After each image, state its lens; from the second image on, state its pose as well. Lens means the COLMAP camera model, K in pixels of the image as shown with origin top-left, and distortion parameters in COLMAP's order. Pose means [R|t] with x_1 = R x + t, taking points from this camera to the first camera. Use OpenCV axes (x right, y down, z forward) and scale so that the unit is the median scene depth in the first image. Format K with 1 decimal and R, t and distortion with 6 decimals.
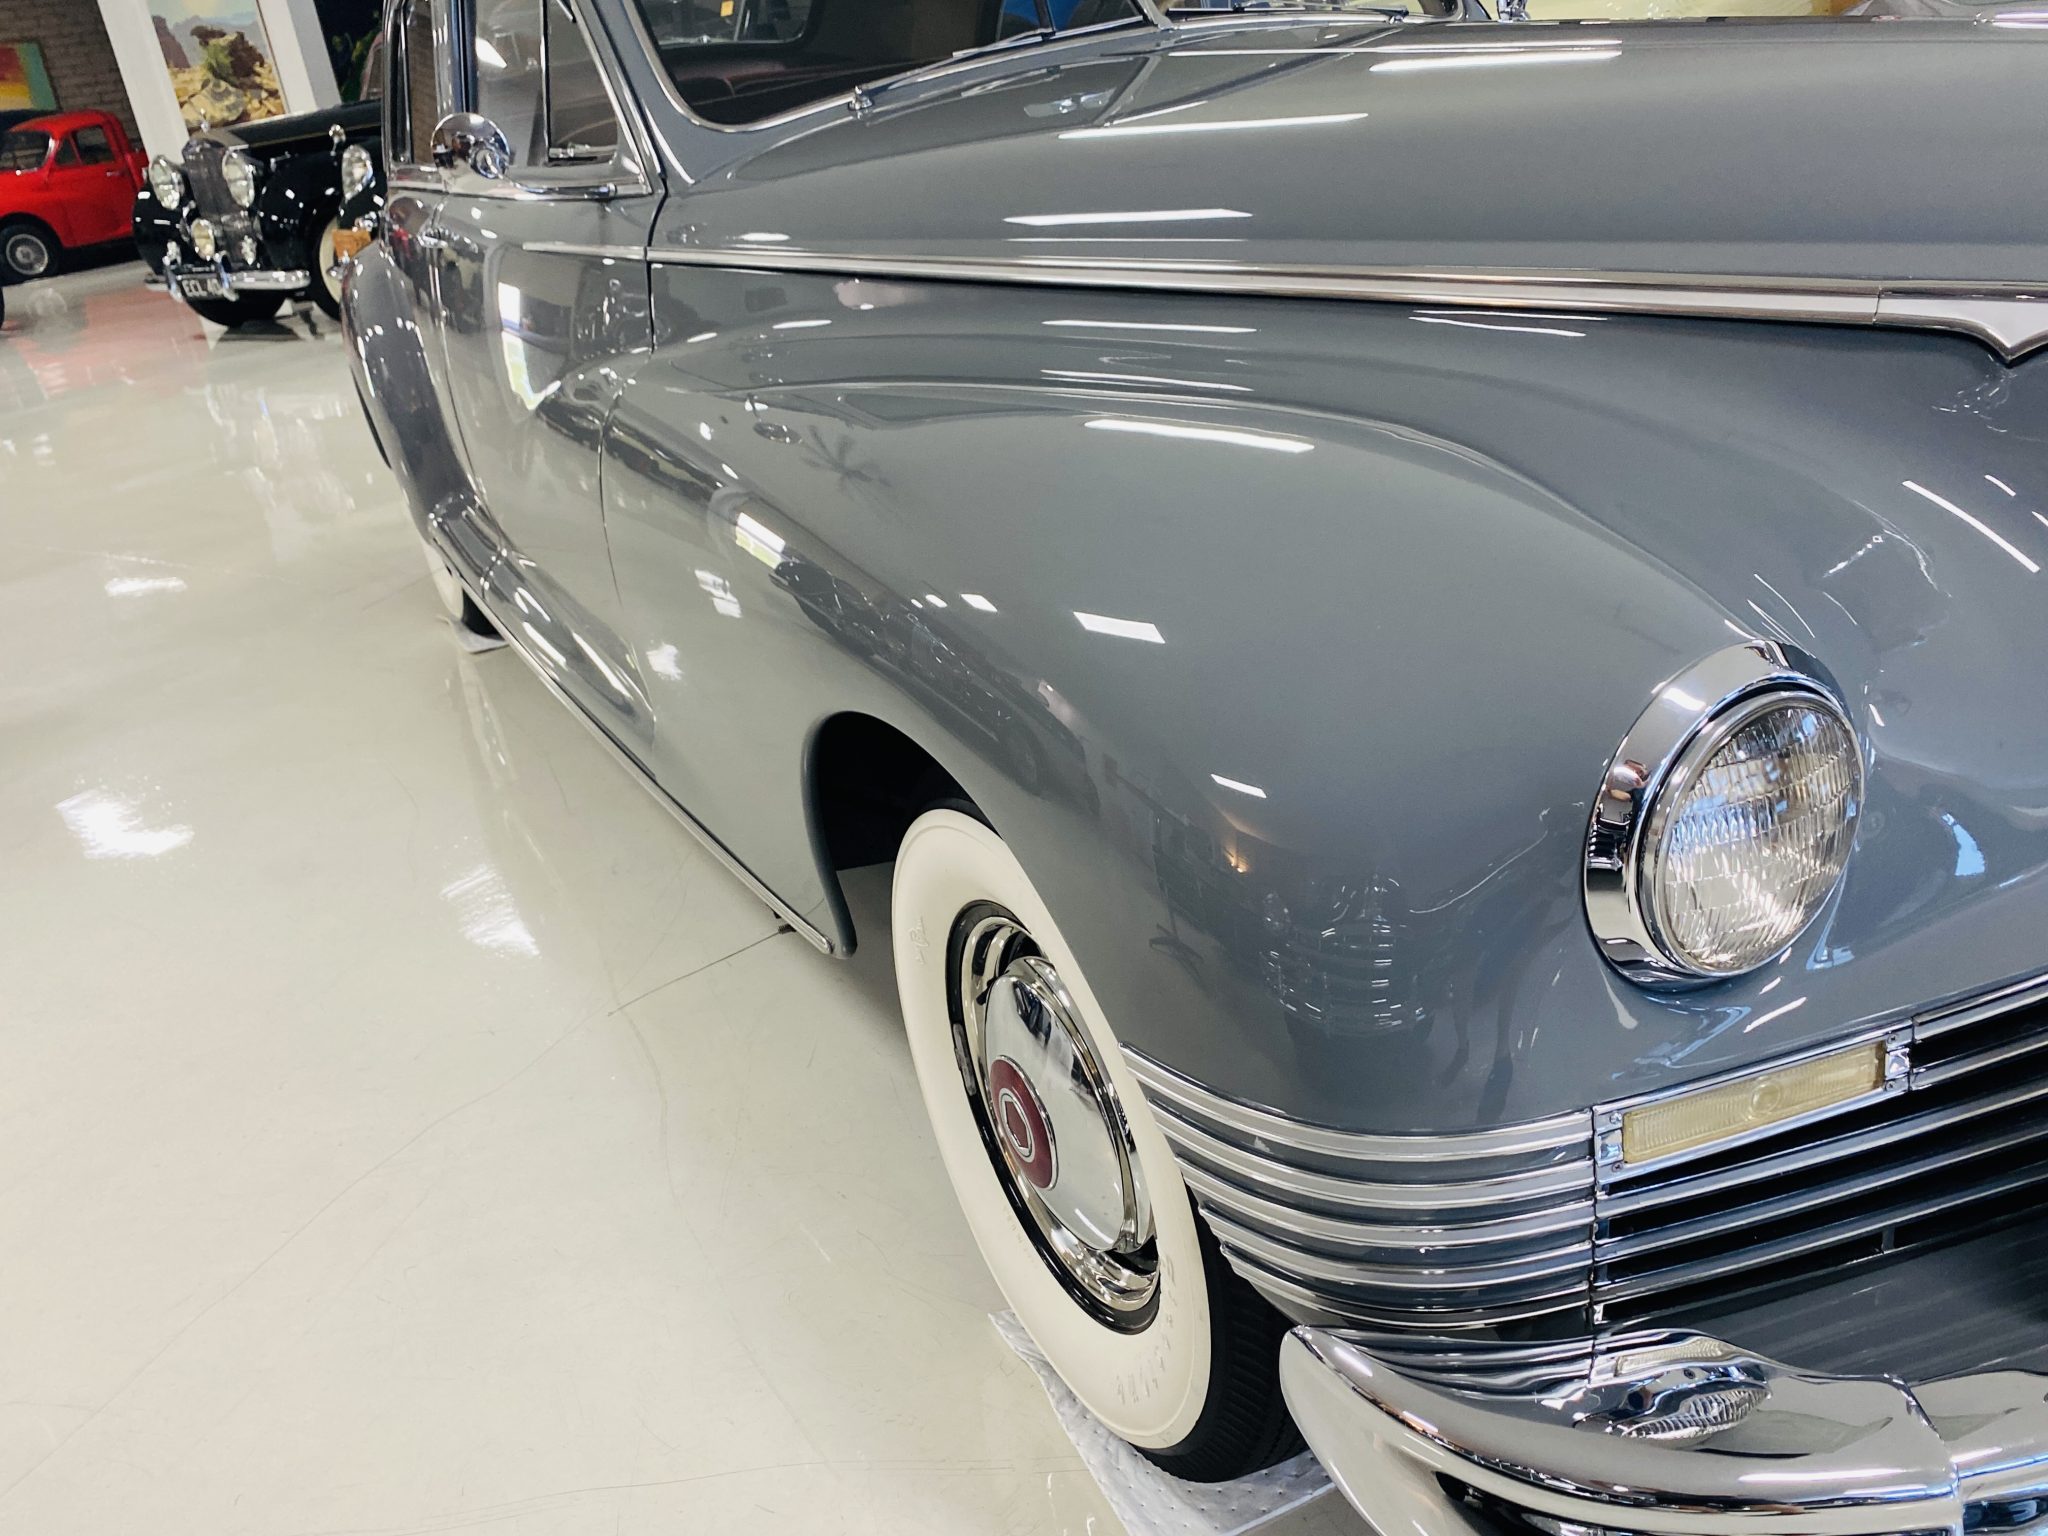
lens RADIAL K [[1687.2, 0, 991.8], [0, 1687.2, 763.5], [0, 0, 1]] dist [0.011907, -0.013060]
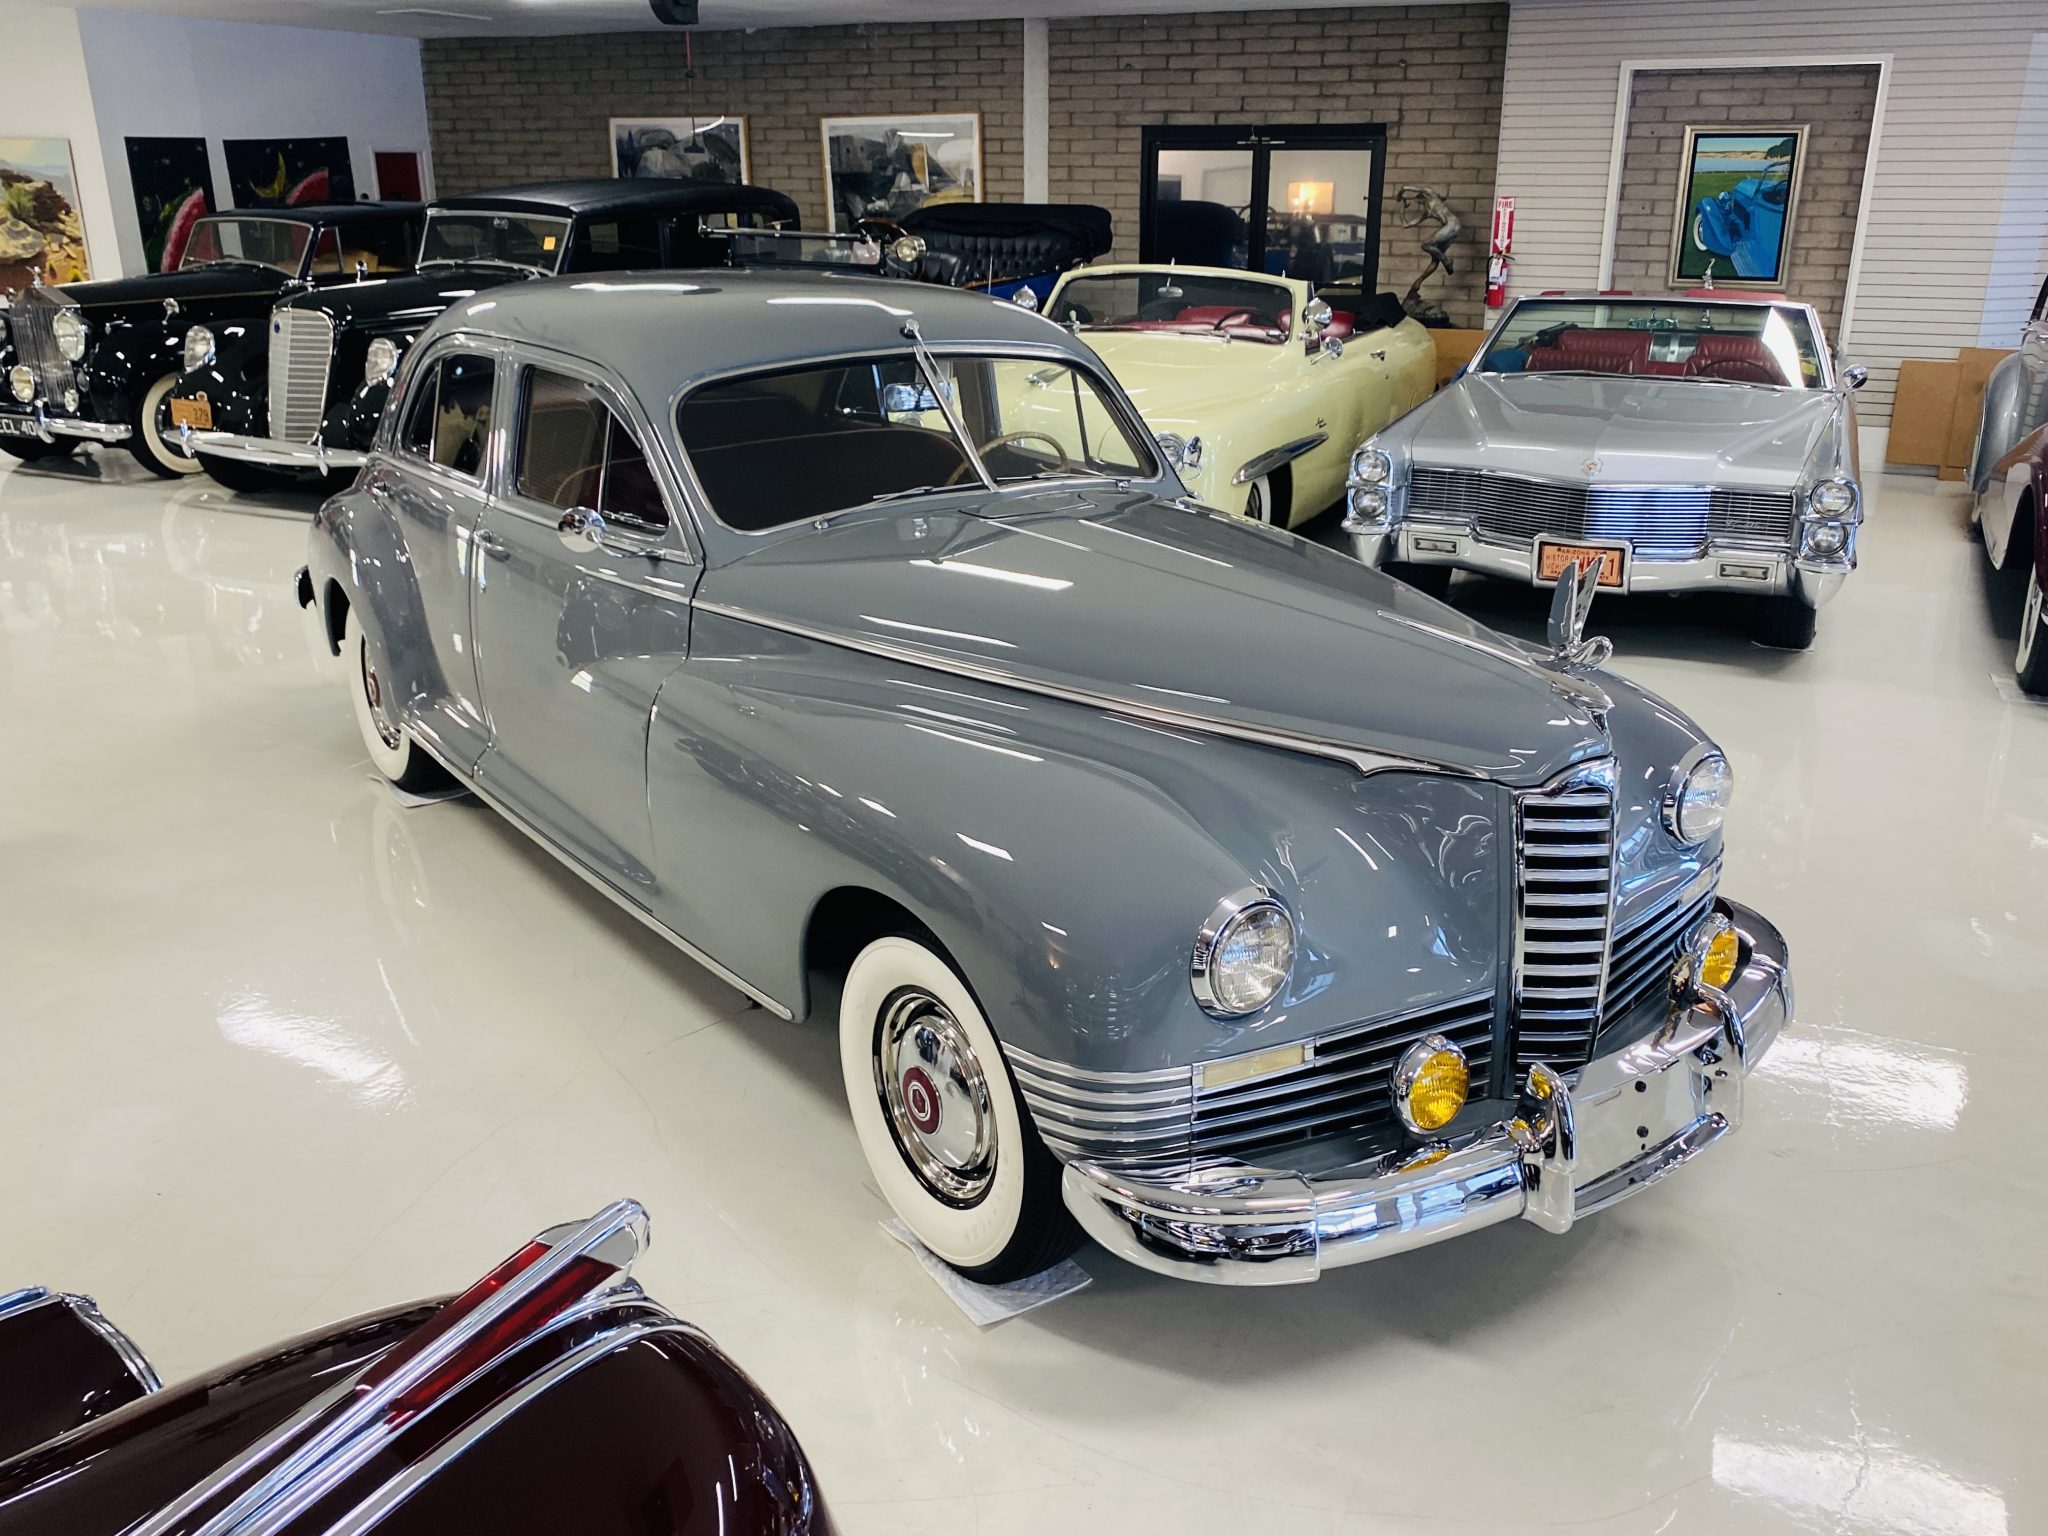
lens RADIAL K [[1687.2, 0, 1025.9], [0, 1687.2, 775.6], [0, 0, 1]] dist [0.011907, -0.013060]
pose [[0.976845, 0.067334, 0.203078, -0.266265], [-0.049878, 0.994702, -0.089887, 0.007697], [-0.208055, 0.077676, 0.975028, -0.895029]]
